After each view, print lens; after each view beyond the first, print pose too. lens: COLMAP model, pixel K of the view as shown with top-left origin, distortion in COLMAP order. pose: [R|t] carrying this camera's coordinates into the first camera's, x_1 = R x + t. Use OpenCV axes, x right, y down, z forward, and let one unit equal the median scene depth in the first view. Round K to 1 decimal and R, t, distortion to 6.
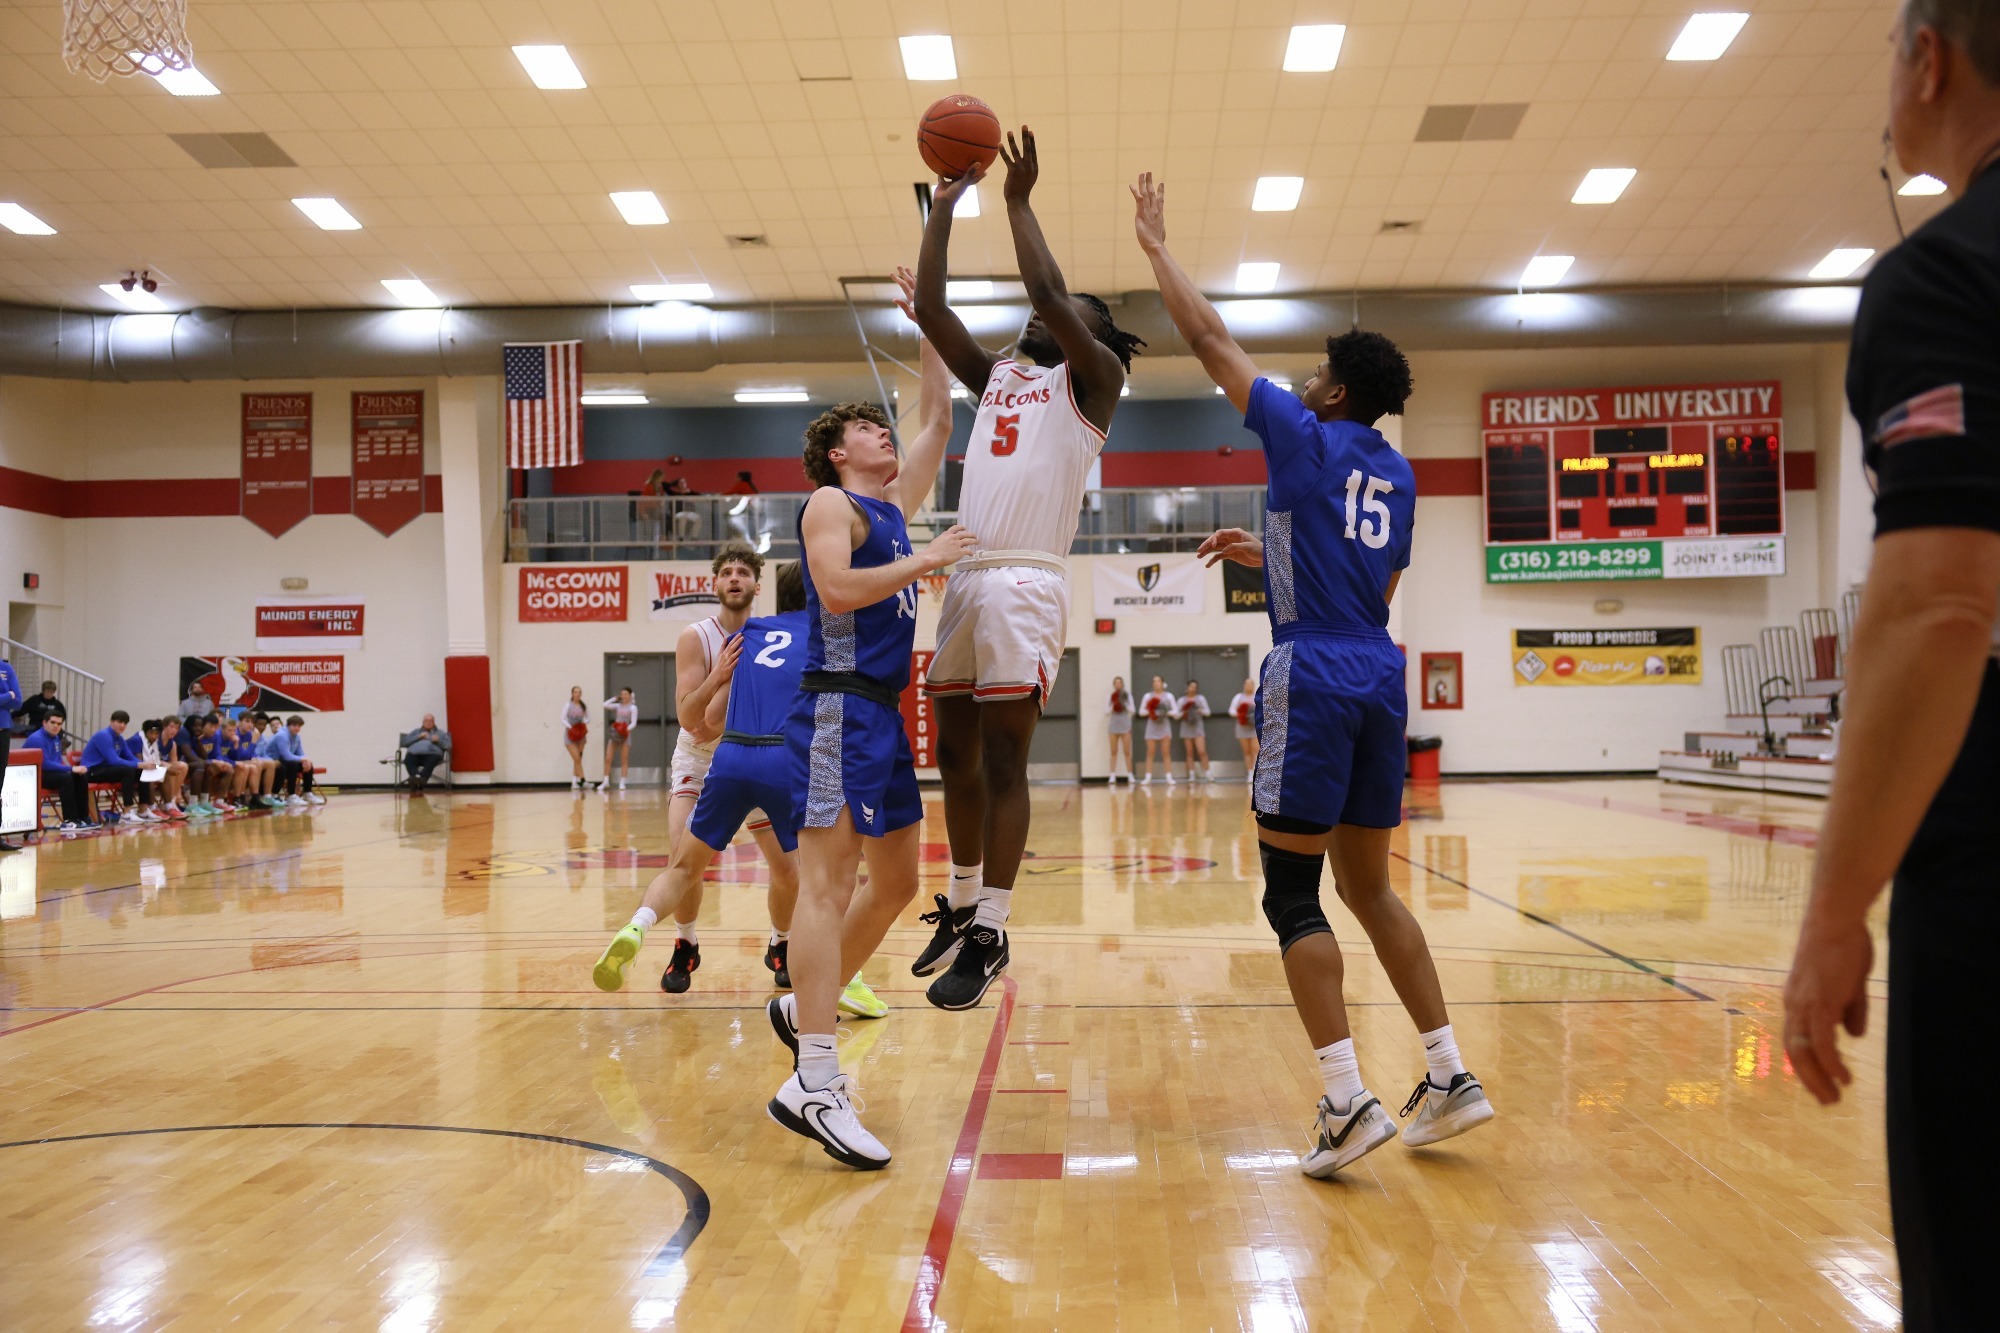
lens RADIAL K [[2234.3, 0, 1003.1], [0, 2234.3, 663.9], [0, 0, 1]] dist [0.020789, 0.000000]
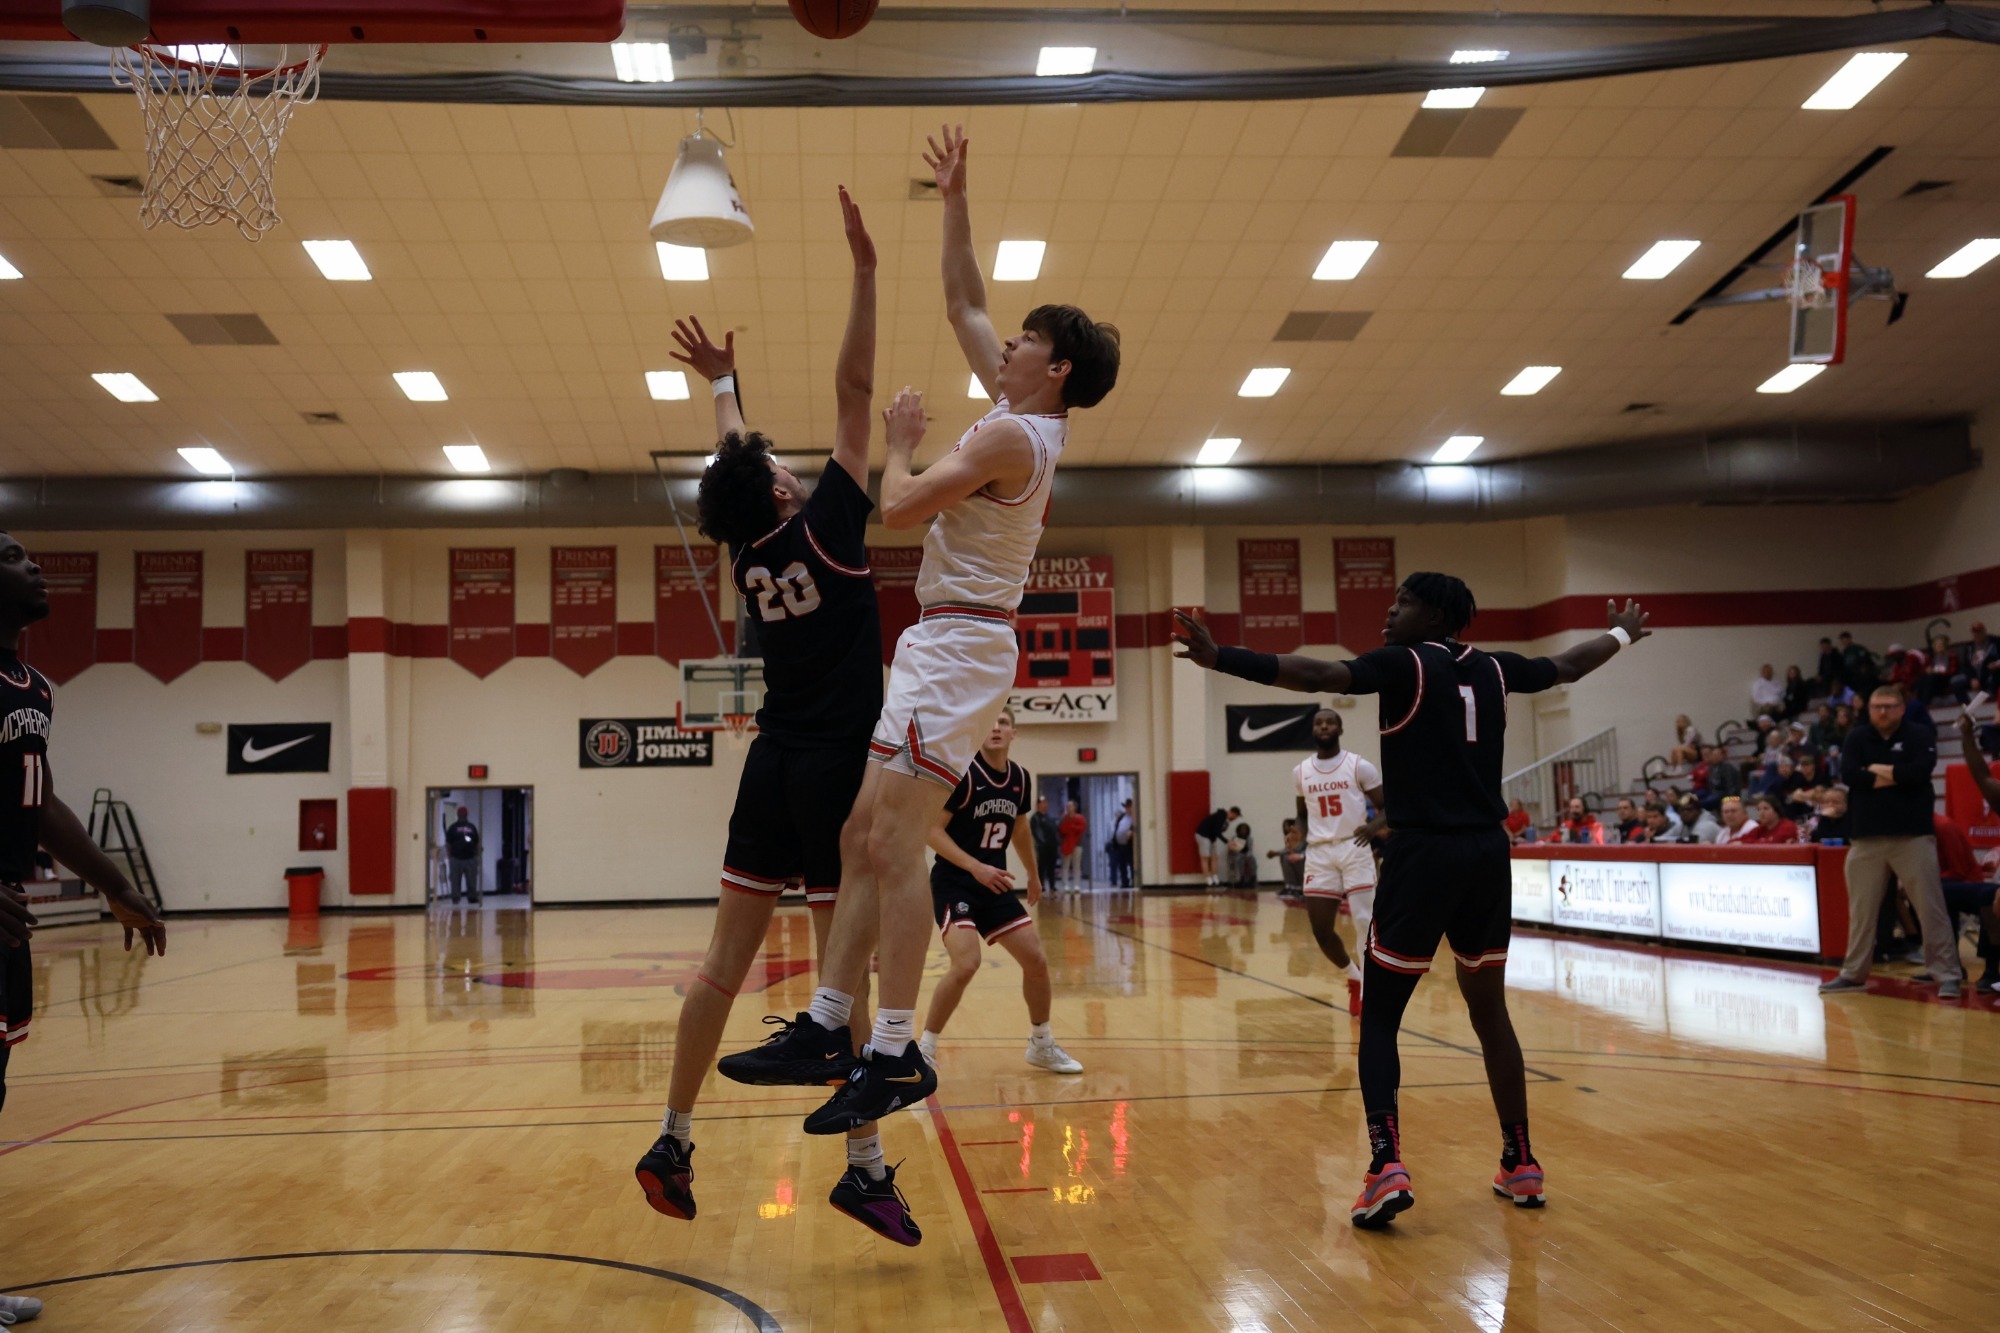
lens RADIAL K [[1968.9, 0, 1000.3], [0, 1968.9, 686.3], [0, 0, 1]] dist [0.007577, 0.000000]
pose [[0.990272, -0.005726, 0.139028, -0.220381], [0.013201, 0.998512, -0.052906, 0.001719], [-0.138518, 0.054227, 0.988874, 0.013906]]
